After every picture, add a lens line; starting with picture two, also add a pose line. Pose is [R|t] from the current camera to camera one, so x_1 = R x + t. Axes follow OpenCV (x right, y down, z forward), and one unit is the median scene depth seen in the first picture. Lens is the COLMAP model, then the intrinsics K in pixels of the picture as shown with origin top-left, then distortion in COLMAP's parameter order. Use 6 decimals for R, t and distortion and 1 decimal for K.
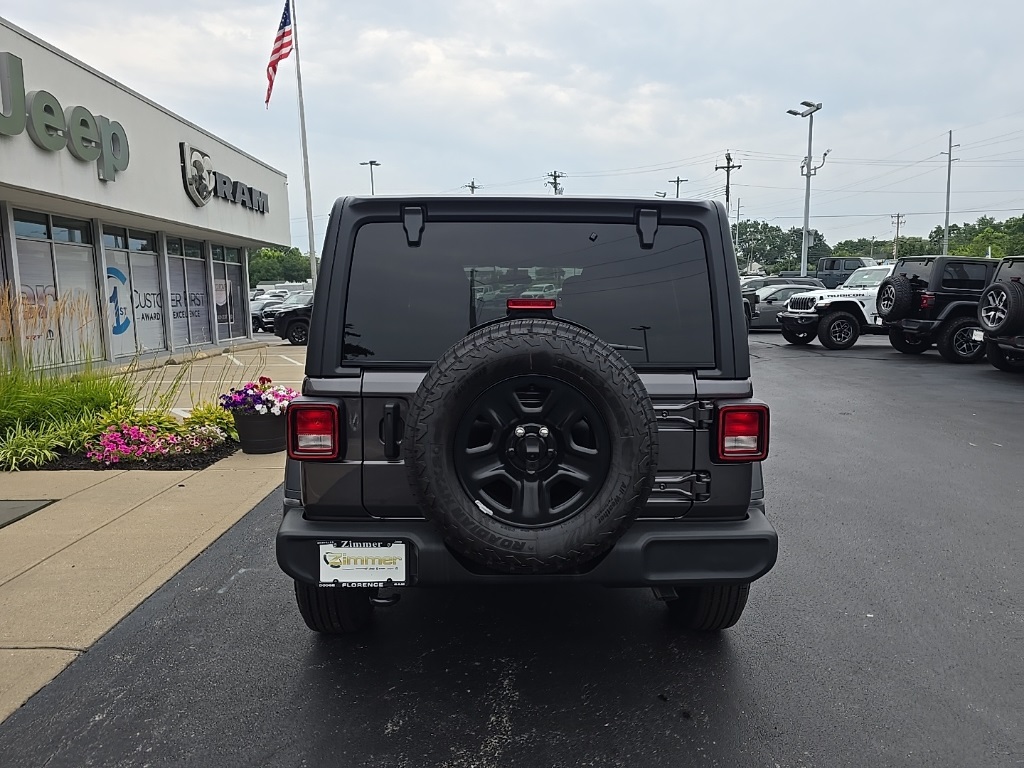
lens RADIAL K [[685.9, 0, 514.9], [0, 685.9, 383.0], [0, 0, 1]] dist [0.065448, -0.072776]
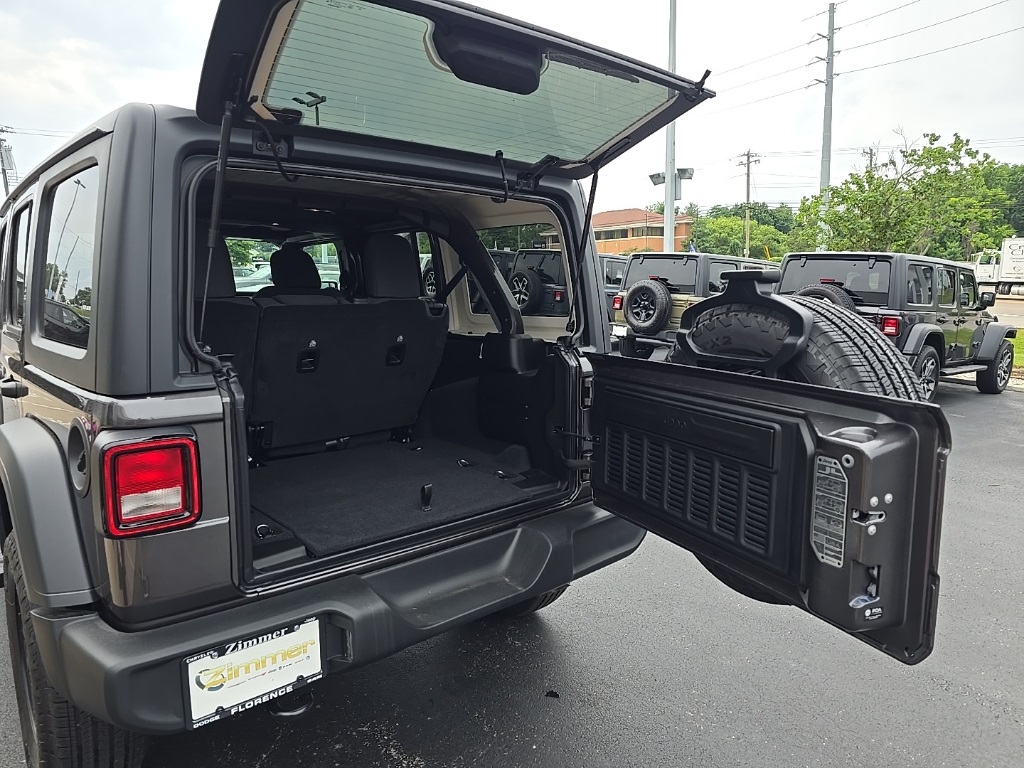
lens RADIAL K [[685.9, 0, 514.9], [0, 685.9, 383.0], [0, 0, 1]] dist [0.065448, -0.072776]
pose [[0.769127, -0.094408, 0.632085, -0.062686], [0.083276, 0.995401, 0.047342, -0.003243], [-0.633648, 0.016225, 0.773452, 0.047524]]
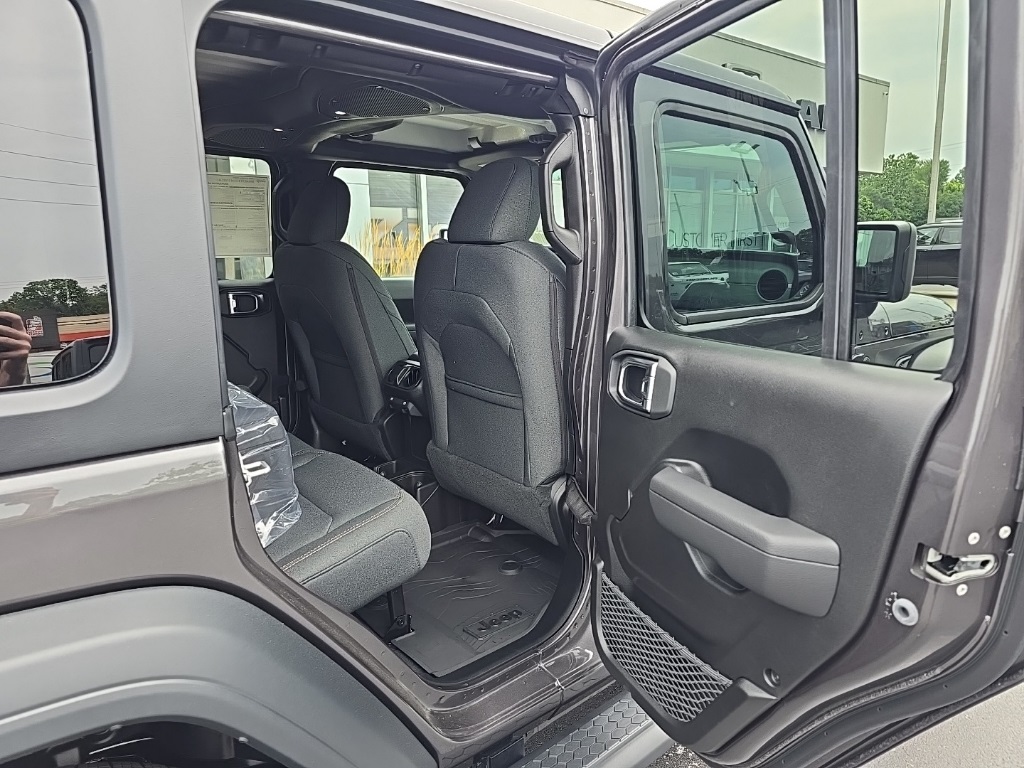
lens RADIAL K [[685.9, 0, 514.9], [0, 685.9, 383.0], [0, 0, 1]] dist [0.065448, -0.072776]
pose [[0.623188, 0.158664, -0.765809, 0.108796], [-0.094352, 0.987305, 0.127774, -0.021387], [0.776360, -0.007372, 0.630247, 0.198051]]
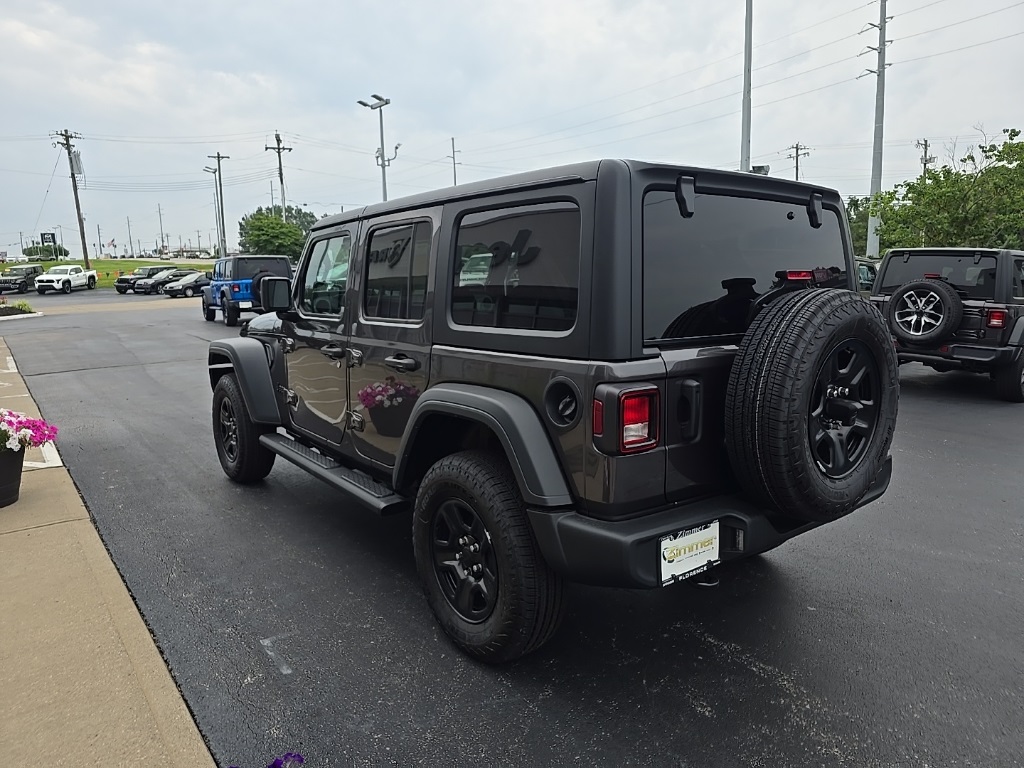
lens RADIAL K [[688.9, 0, 512.0], [0, 688.9, 384.0], [0, 0, 1]] dist [0.047968, -0.046850]
pose [[0.800839, -0.096456, 0.591060, -0.140817], [0.083007, 0.995296, 0.049956, -0.005292], [-0.593099, 0.009056, 0.805079, 0.055049]]
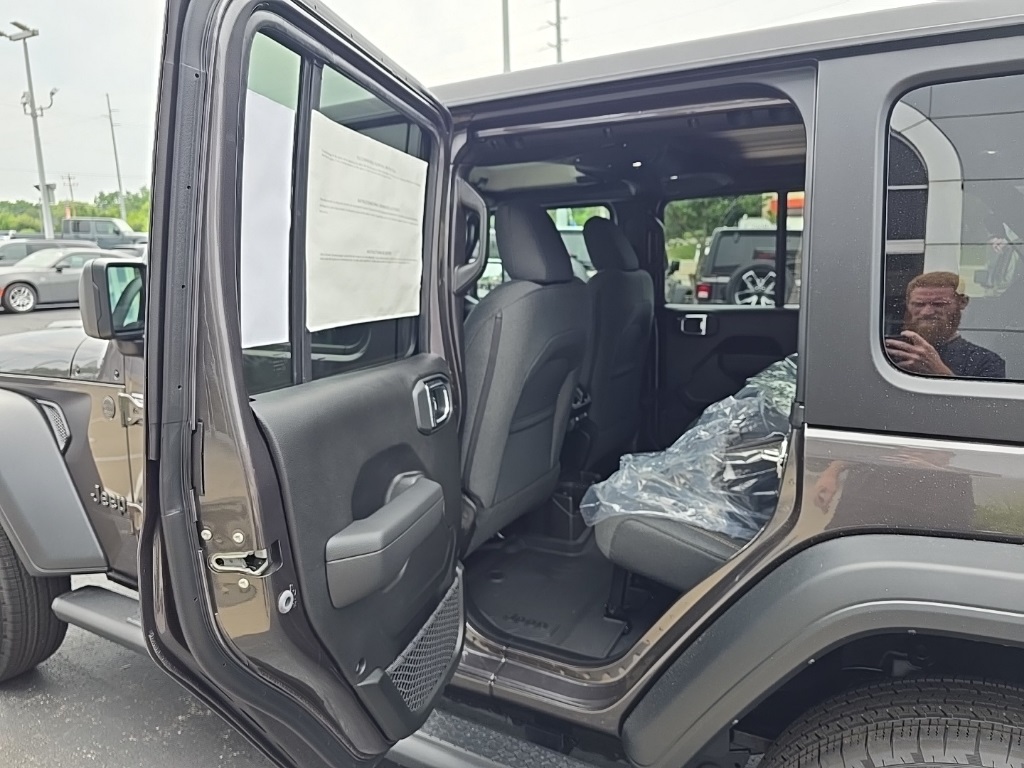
lens RADIAL K [[705.8, 0, 516.6], [0, 705.8, 380.5], [0, 0, 1]] dist [-0.002974, -0.007309]
pose [[0.478392, -0.156866, 0.864022, -0.123826], [0.122402, 0.986222, 0.111280, -0.024319], [-0.869574, 0.052523, 0.491001, 0.204374]]
